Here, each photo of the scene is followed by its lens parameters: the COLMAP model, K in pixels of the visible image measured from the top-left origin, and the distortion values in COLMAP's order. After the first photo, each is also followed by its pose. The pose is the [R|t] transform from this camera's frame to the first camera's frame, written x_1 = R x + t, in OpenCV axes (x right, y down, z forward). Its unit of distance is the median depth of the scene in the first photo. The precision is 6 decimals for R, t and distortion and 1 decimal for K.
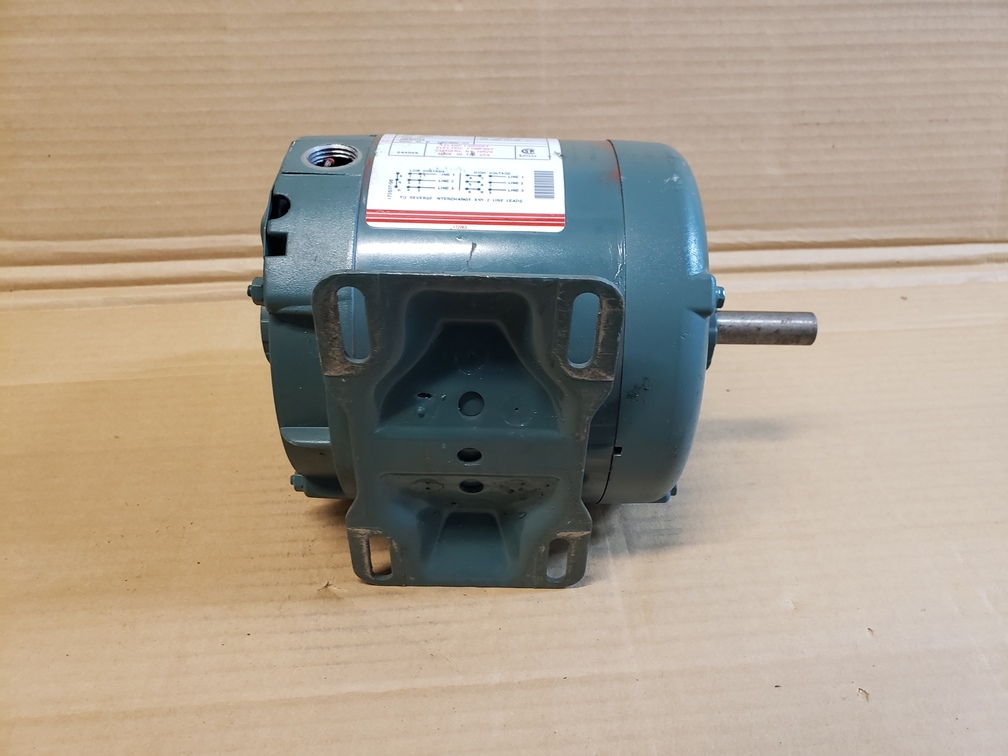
lens RADIAL K [[782.7, 0, 511.8], [0, 782.7, 388.2], [0, 0, 1]] dist [-0.009021, 0.045901]
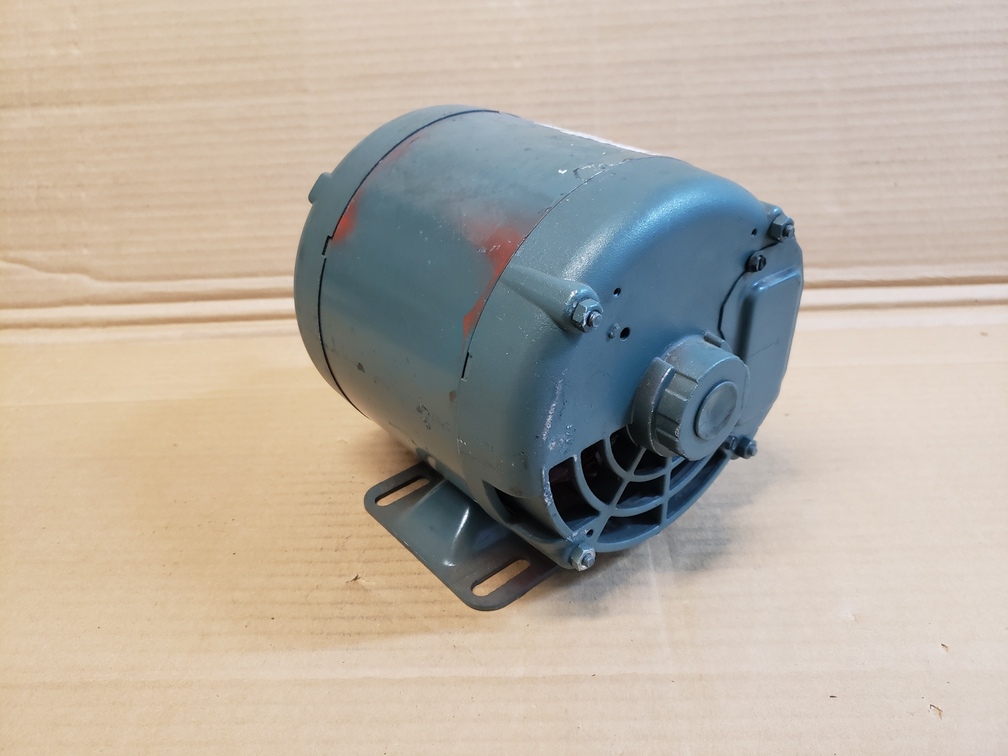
lens RADIAL K [[782.7, 0, 511.8], [0, 782.7, 388.2], [0, 0, 1]] dist [-0.009021, 0.045901]
pose [[0.992869, 0.001414, -0.119206, 0.053656], [-0.019824, 0.987966, -0.153397, 0.116832], [0.117554, 0.154666, 0.980948, 0.016118]]
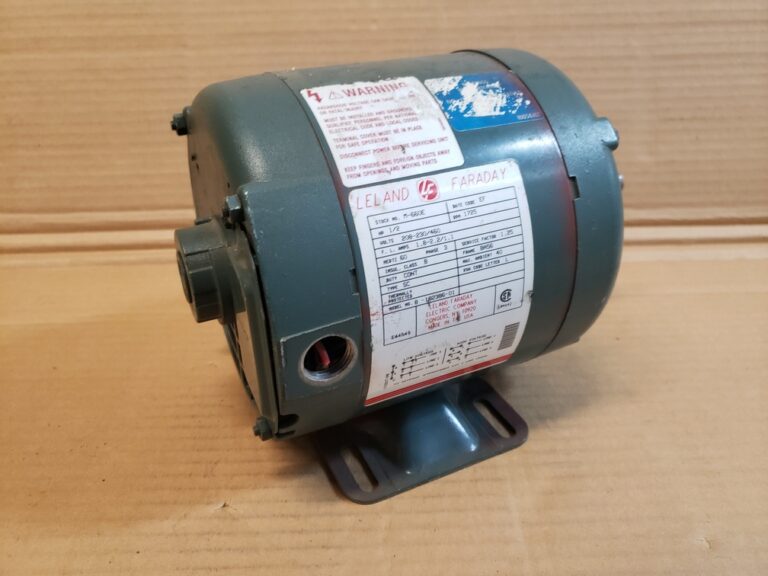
lens RADIAL K [[604.2, 0, 384.0], [0, 604.2, 288.0], [0, 0, 1]] dist [-0.032322, 0.073042]
pose [[0.997574, 0.004302, -0.069484, 0.015164], [-0.016232, 0.984953, -0.172060, 0.076303], [0.067698, 0.172771, 0.982633, 0.148859]]
